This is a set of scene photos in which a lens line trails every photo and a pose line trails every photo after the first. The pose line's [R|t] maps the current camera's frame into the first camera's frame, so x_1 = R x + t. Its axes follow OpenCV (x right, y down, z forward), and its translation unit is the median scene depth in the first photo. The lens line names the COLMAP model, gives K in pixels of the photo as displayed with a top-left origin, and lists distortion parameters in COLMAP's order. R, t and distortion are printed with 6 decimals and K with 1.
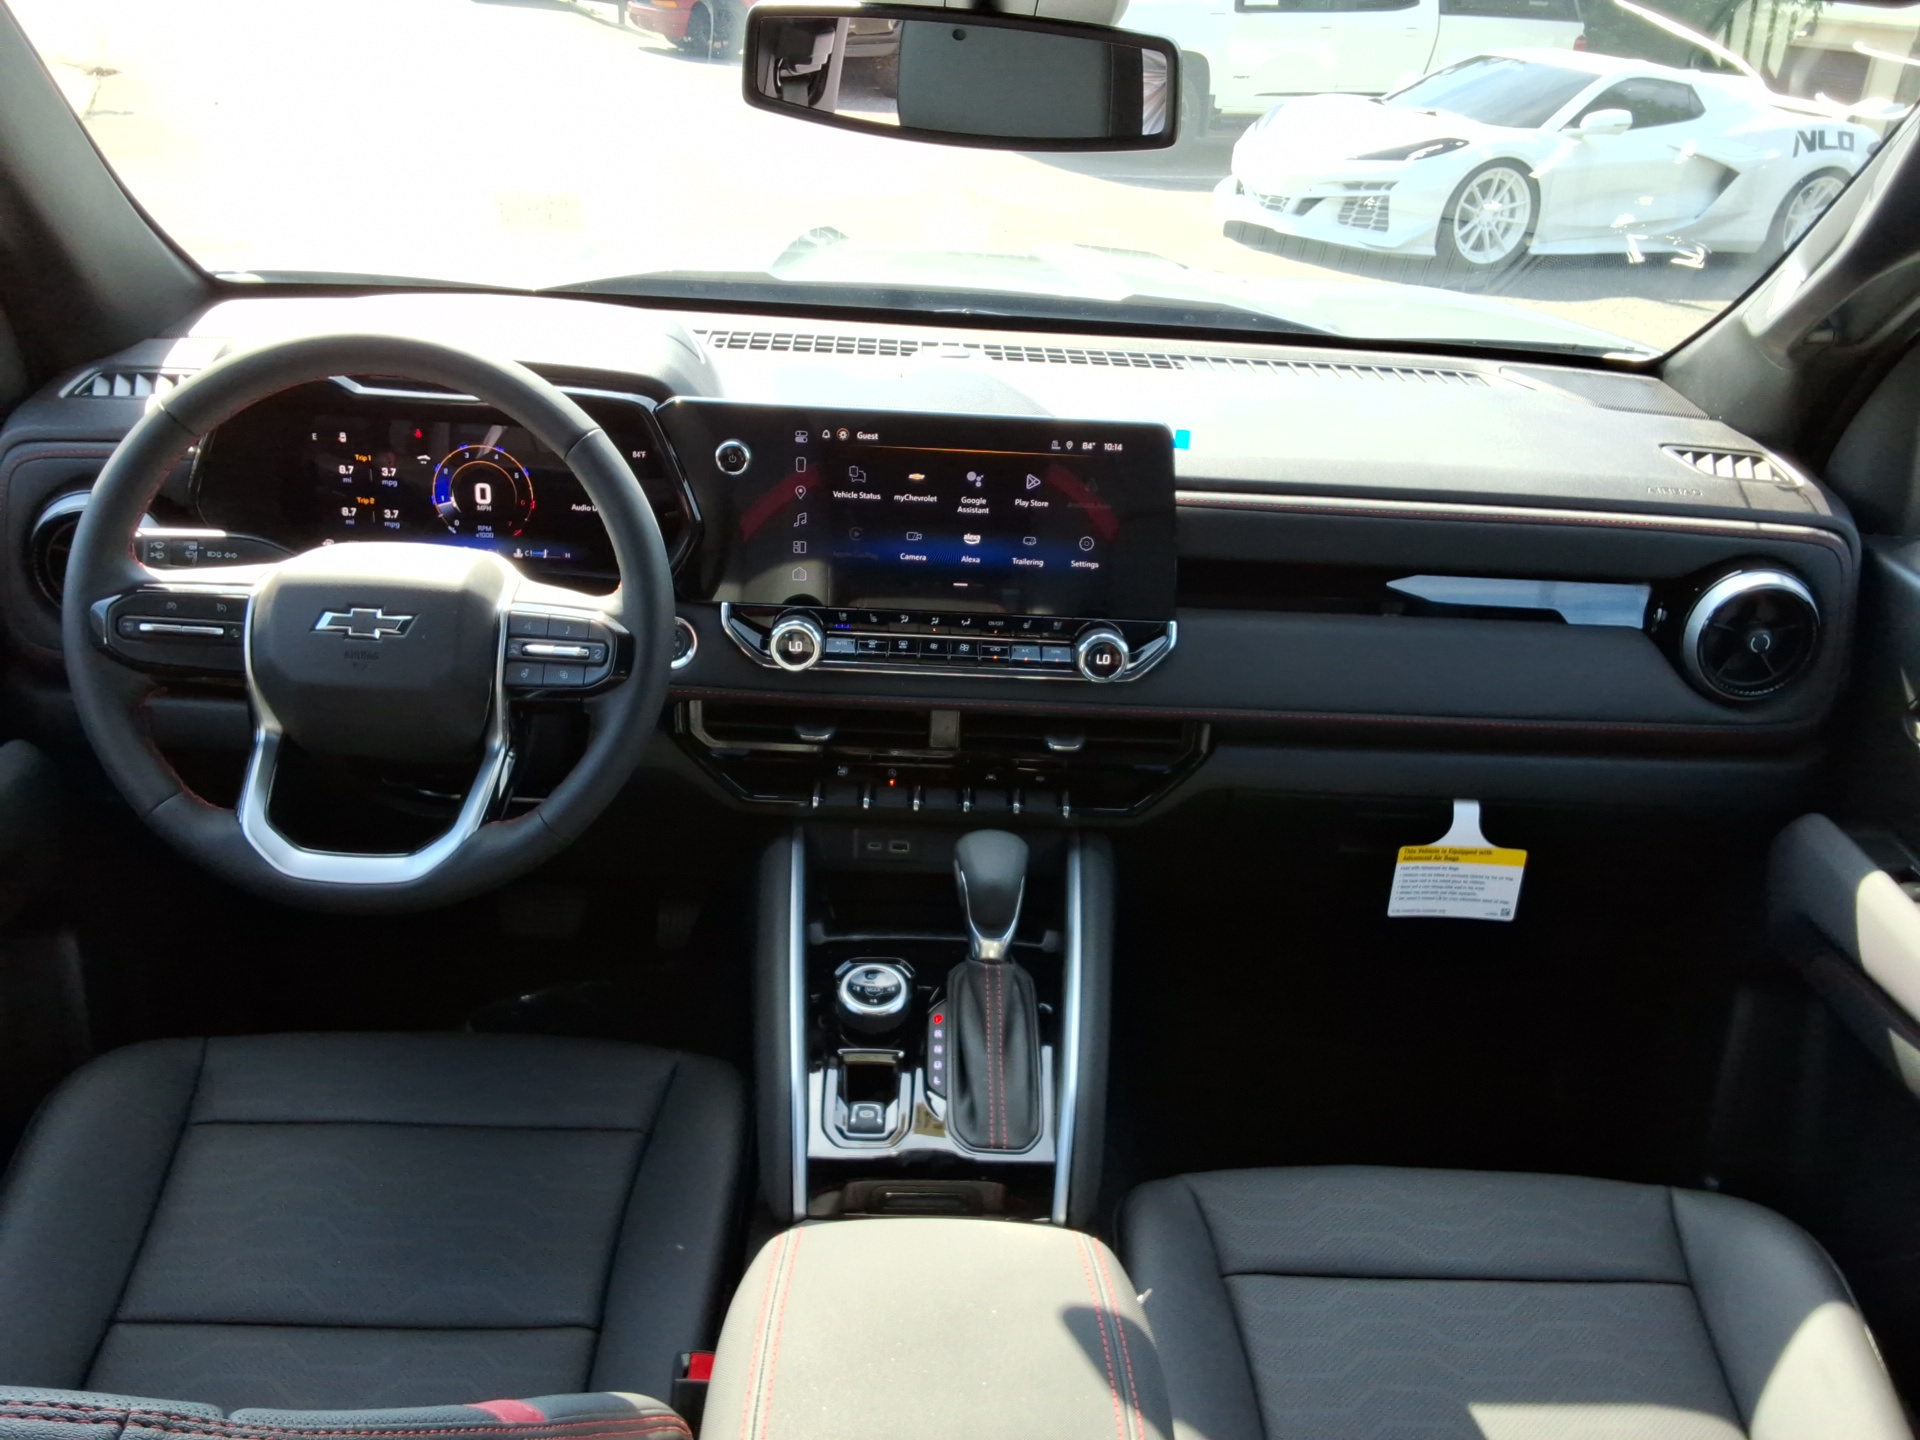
lens RADIAL K [[1557.3, 0, 981.5], [0, 1557.3, 698.1], [0, 0, 1]] dist [0.138504, -0.240724]
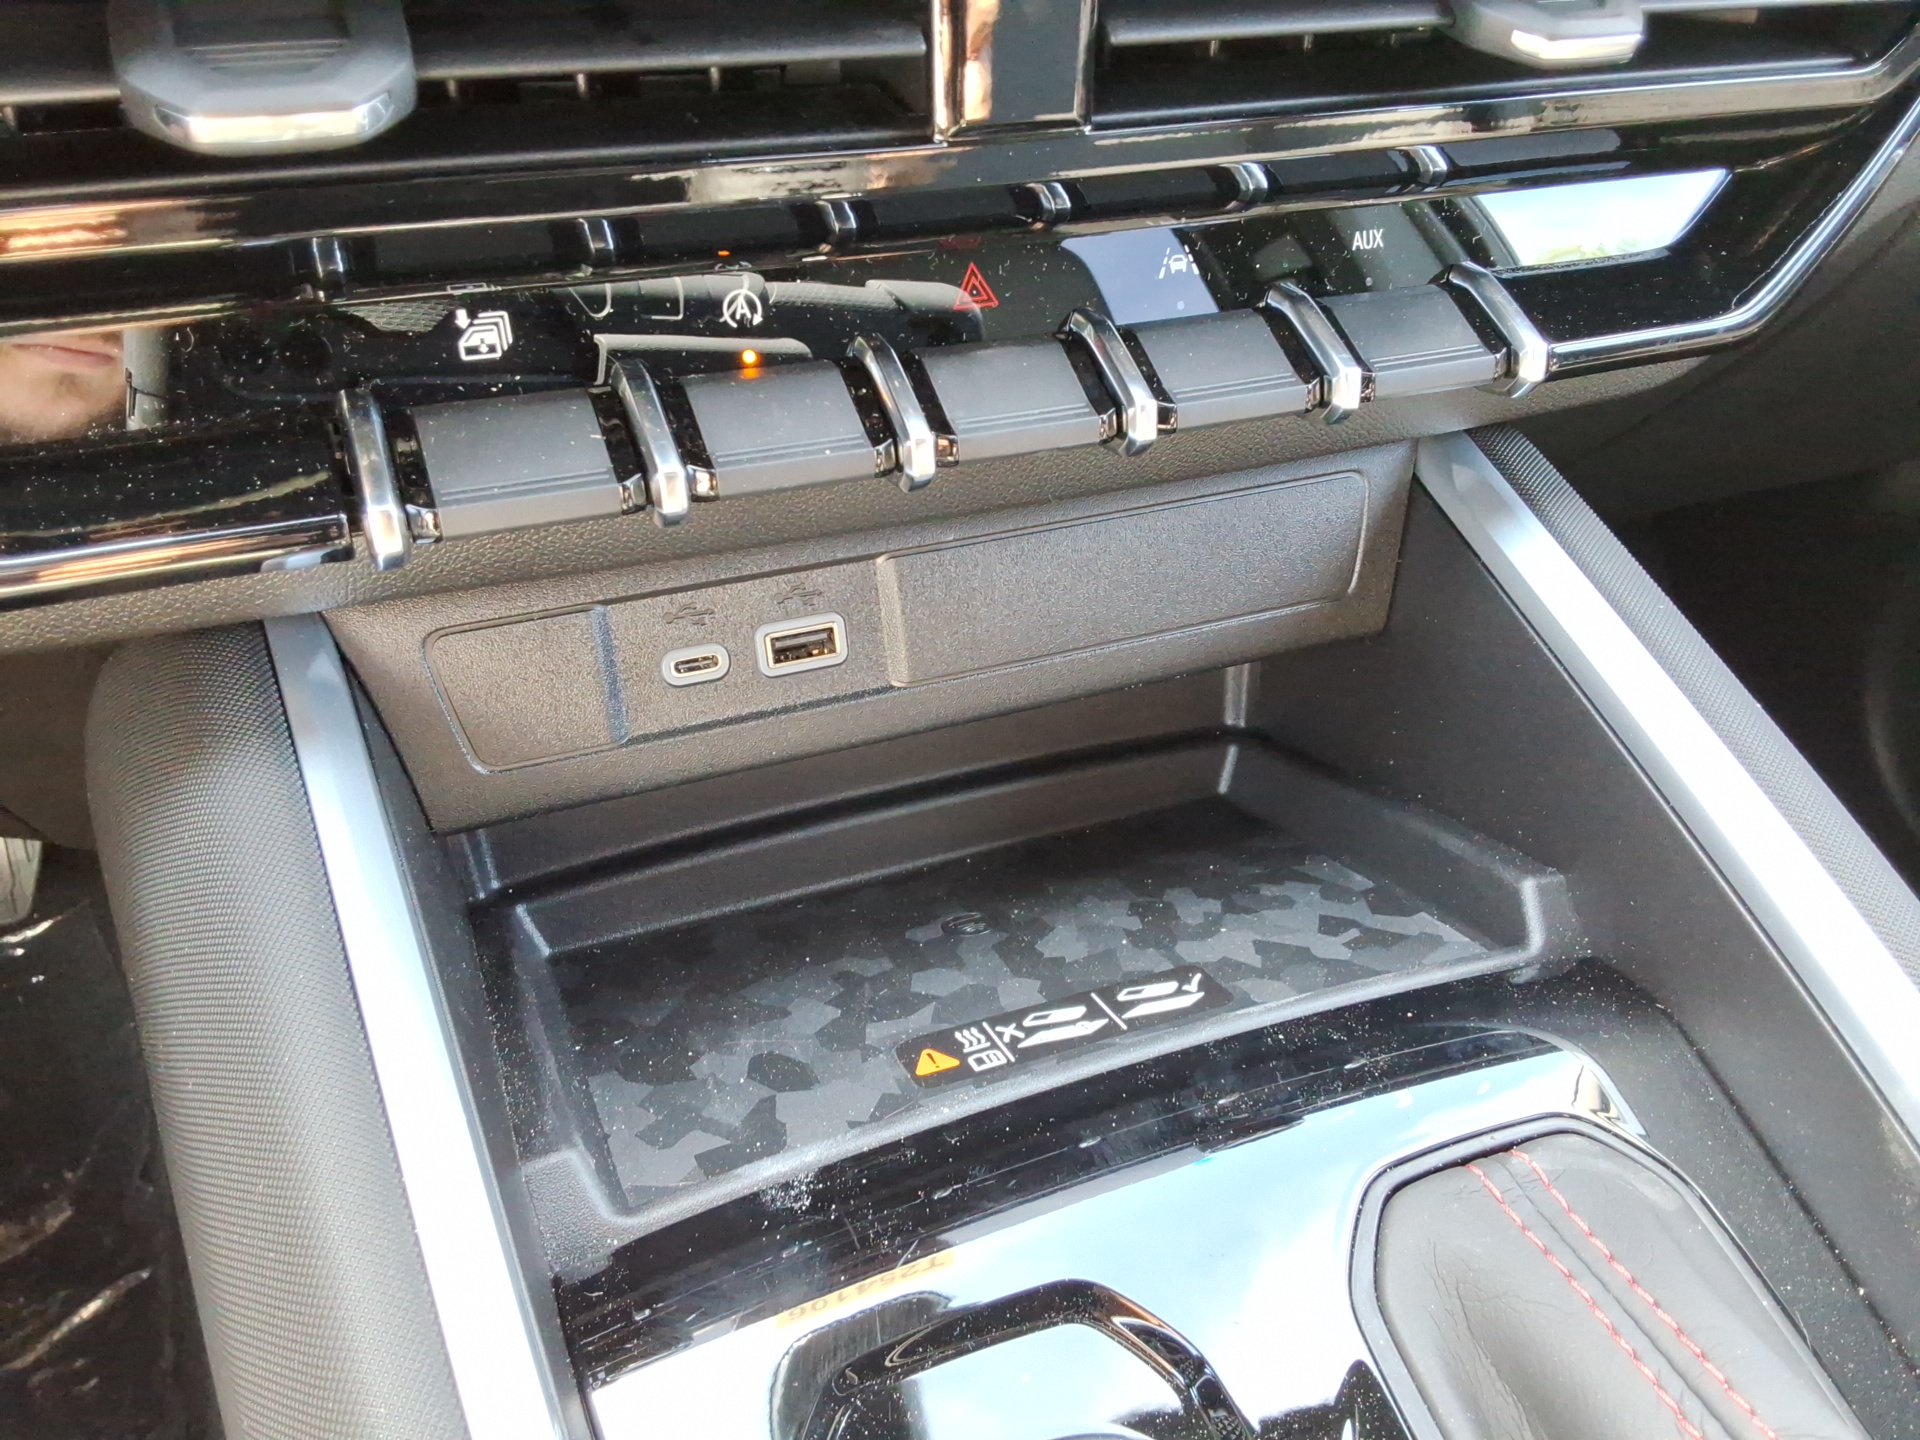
lens RADIAL K [[1557.3, 0, 981.5], [0, 1557.3, 698.1], [0, 0, 1]] dist [0.138504, -0.240724]
pose [[0.935956, -0.215340, 0.278596, -0.100038], [0.132314, 0.948302, 0.288472, 0.043119], [-0.326312, -0.233135, 0.916061, 0.835800]]
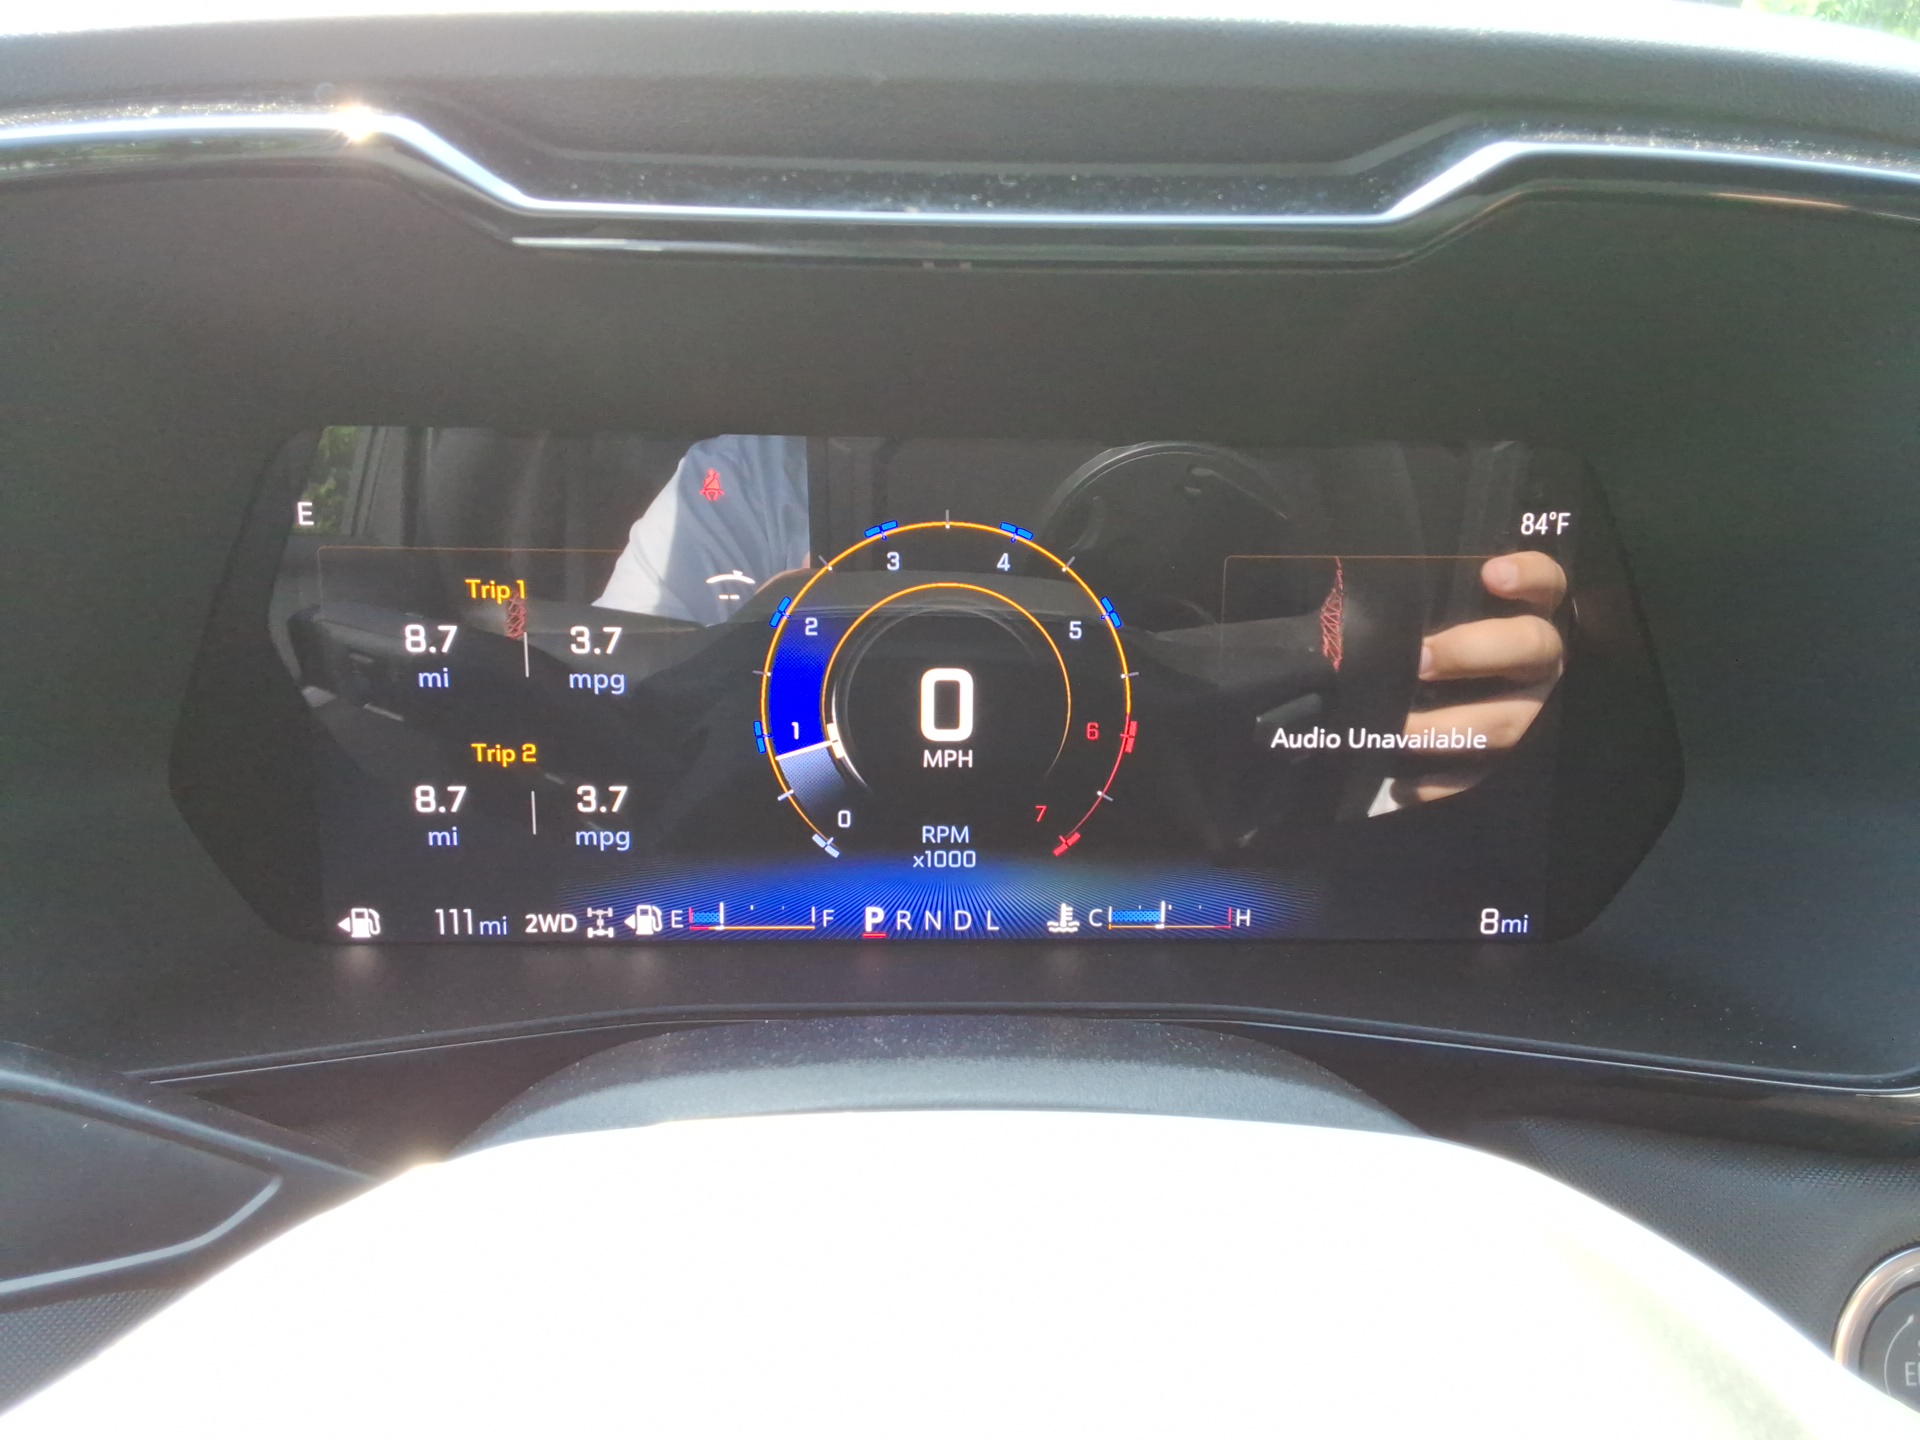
lens RADIAL K [[1557.3, 0, 981.5], [0, 1557.3, 698.1], [0, 0, 1]] dist [0.138504, -0.240724]
pose [[0.999043, -0.043672, -0.002341, -0.328162], [0.043245, 0.994423, -0.096191, -0.111871], [0.006529, 0.095998, 0.995360, 0.786346]]
